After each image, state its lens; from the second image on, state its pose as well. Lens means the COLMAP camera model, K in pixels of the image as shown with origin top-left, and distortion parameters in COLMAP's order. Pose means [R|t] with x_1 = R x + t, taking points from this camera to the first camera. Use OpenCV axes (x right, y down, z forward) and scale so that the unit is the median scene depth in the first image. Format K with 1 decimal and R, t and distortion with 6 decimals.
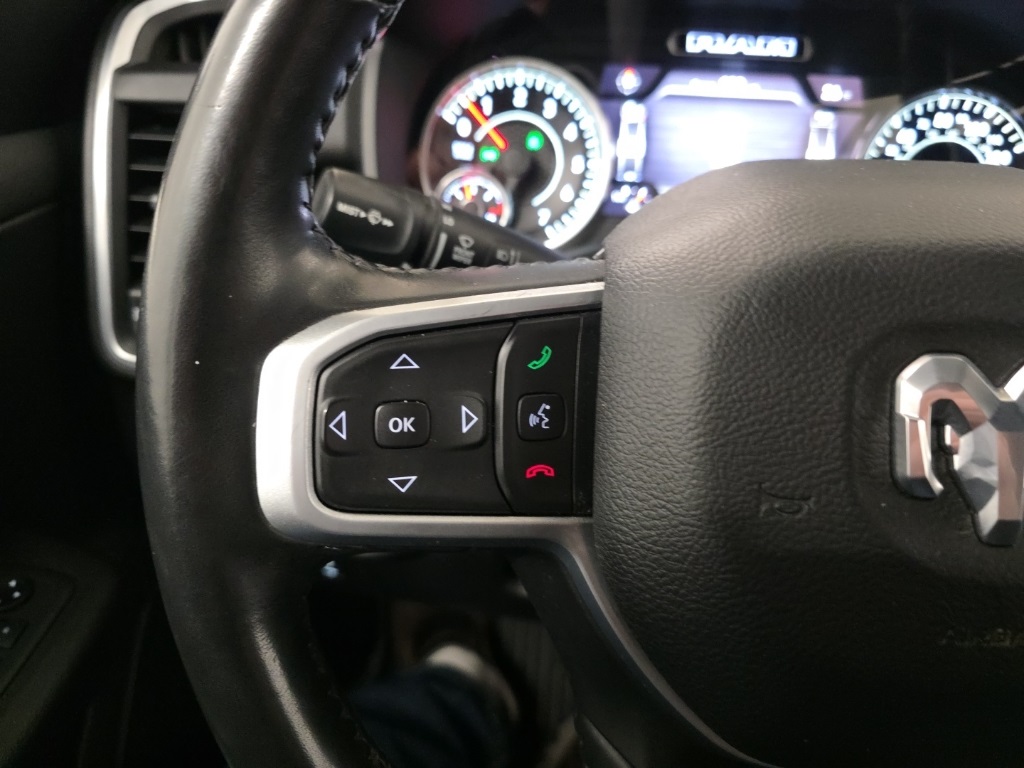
lens RADIAL K [[702.0, 0, 522.2], [0, 702.0, 382.1], [0, 0, 1]] dist [0.042496, -0.036829]
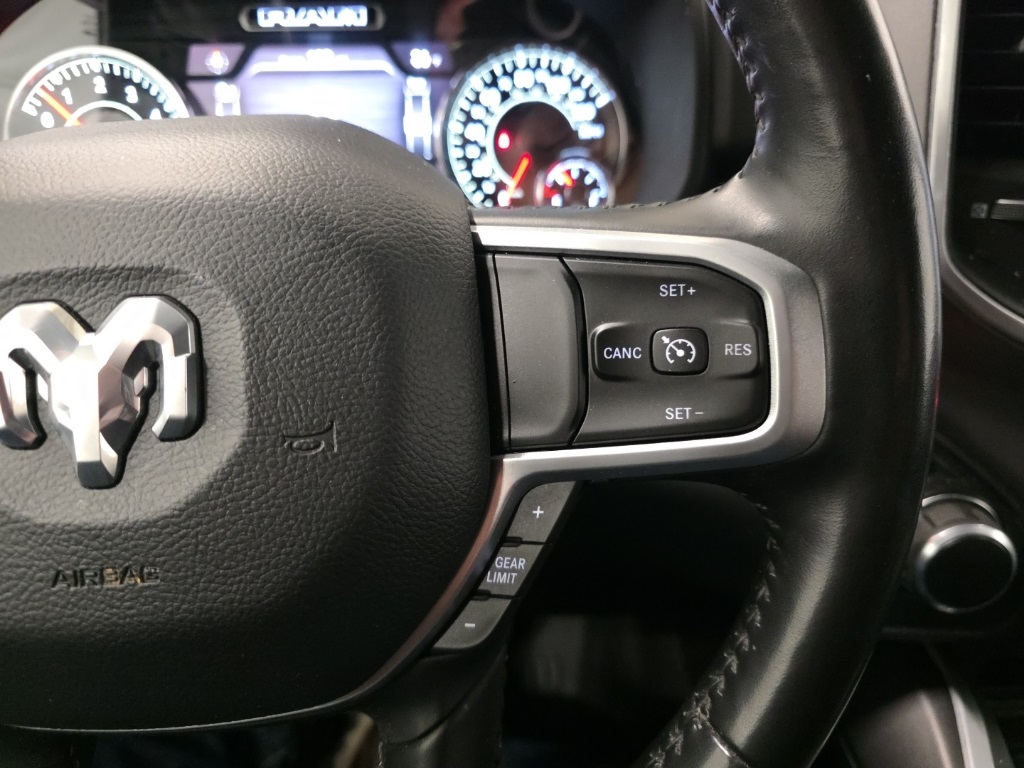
lens RADIAL K [[702.0, 0, 508.5], [0, 702.0, 383.6], [0, 0, 1]] dist [0.042496, -0.036829]
pose [[0.996971, -0.077734, 0.002313, 0.534918], [0.077678, 0.996808, 0.018446, 0.043457], [-0.003739, -0.018210, 0.999827, -0.013373]]
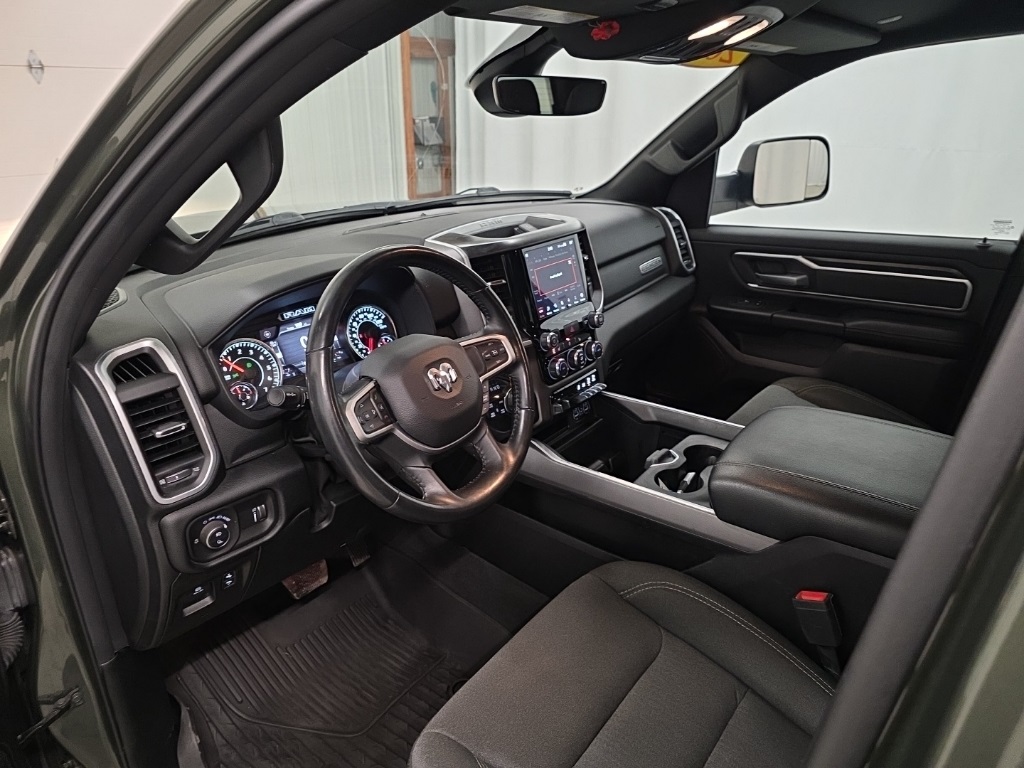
lens RADIAL K [[702.0, 0, 513.3], [0, 702.0, 374.5], [0, 0, 1]] dist [0.042496, -0.036829]
pose [[0.562344, -0.335462, 0.755801, -1.426873], [0.469905, 0.881730, 0.041729, 0.036871], [-0.680411, 0.331689, 0.653471, -1.357501]]
